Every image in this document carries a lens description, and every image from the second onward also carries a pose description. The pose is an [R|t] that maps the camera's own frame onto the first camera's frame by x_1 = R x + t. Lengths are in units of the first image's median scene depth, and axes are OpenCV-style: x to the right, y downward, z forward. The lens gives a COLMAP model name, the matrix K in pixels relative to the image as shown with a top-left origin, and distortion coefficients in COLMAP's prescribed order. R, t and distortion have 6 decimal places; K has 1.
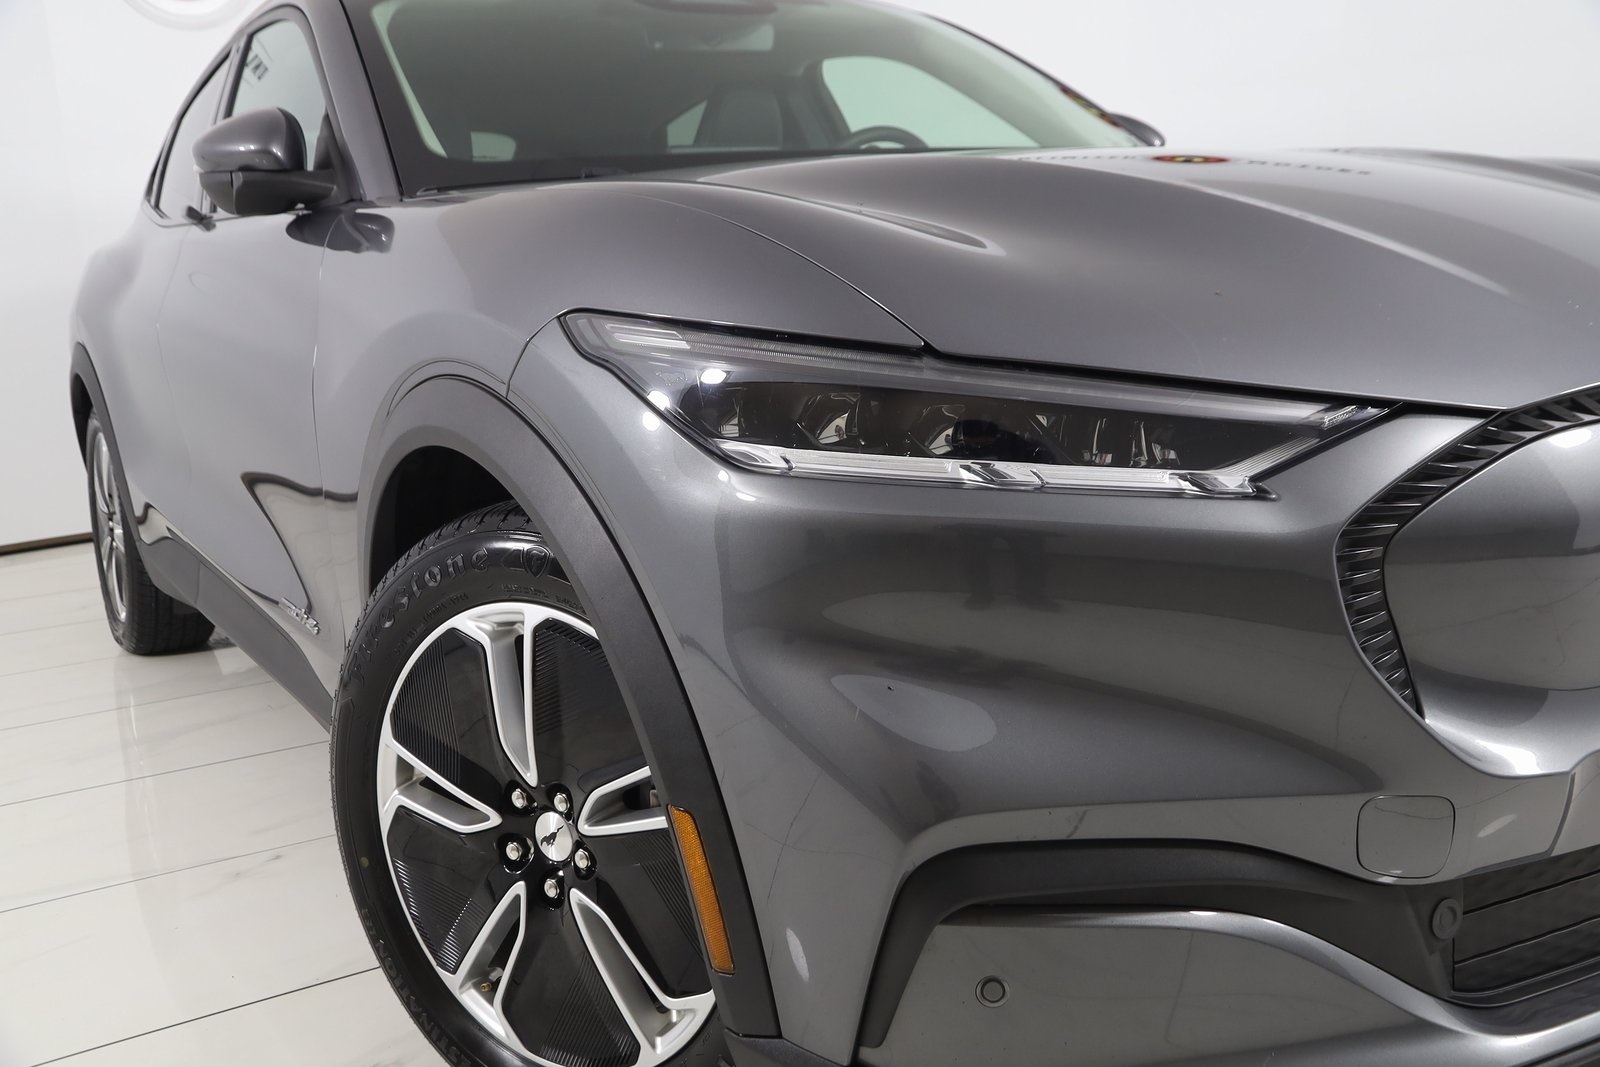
lens RADIAL K [[1440.5, 0, 788.9], [0, 1440.5, 523.3], [0, 0, 1]] dist [-0.020178, 0.010219]
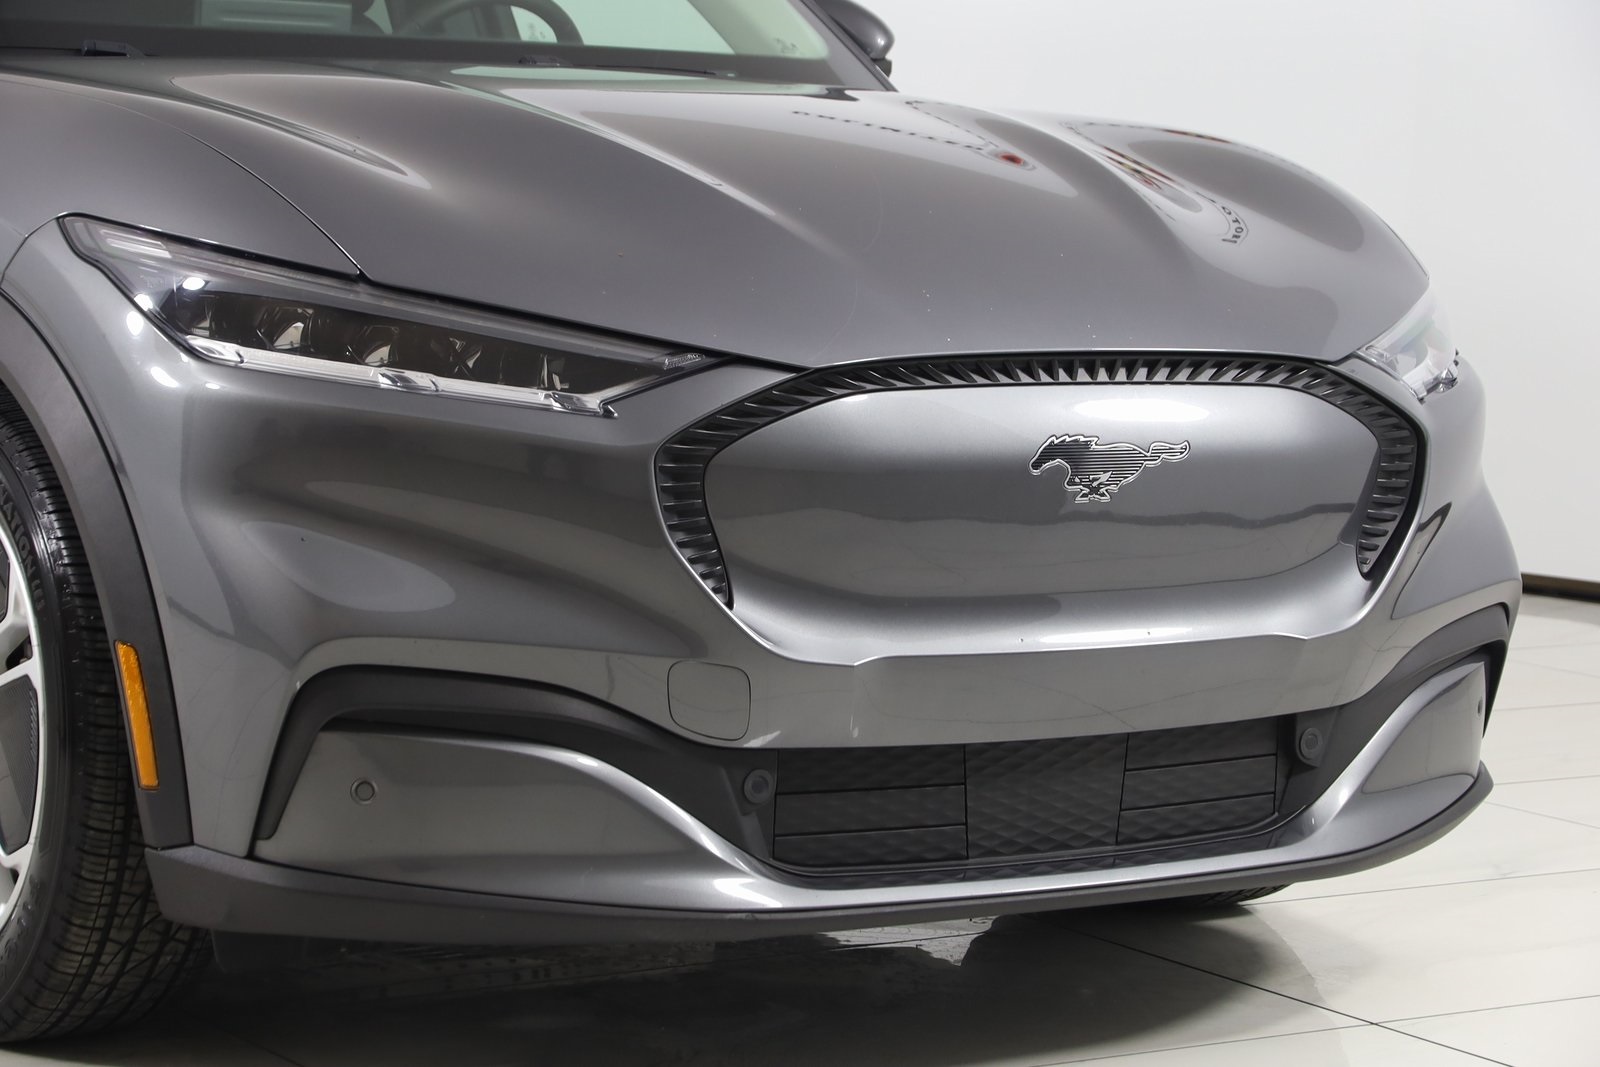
lens RADIAL K [[3452.9, 0, 787.0], [0, 3452.9, 537.7], [0, 0, 1]] dist [0.194255, 0.000000]
pose [[0.993173, 0.089269, 0.075096, 0.242202], [-0.085256, 0.994837, -0.055050, 0.223764], [-0.079622, 0.048272, 0.995656, -1.894349]]
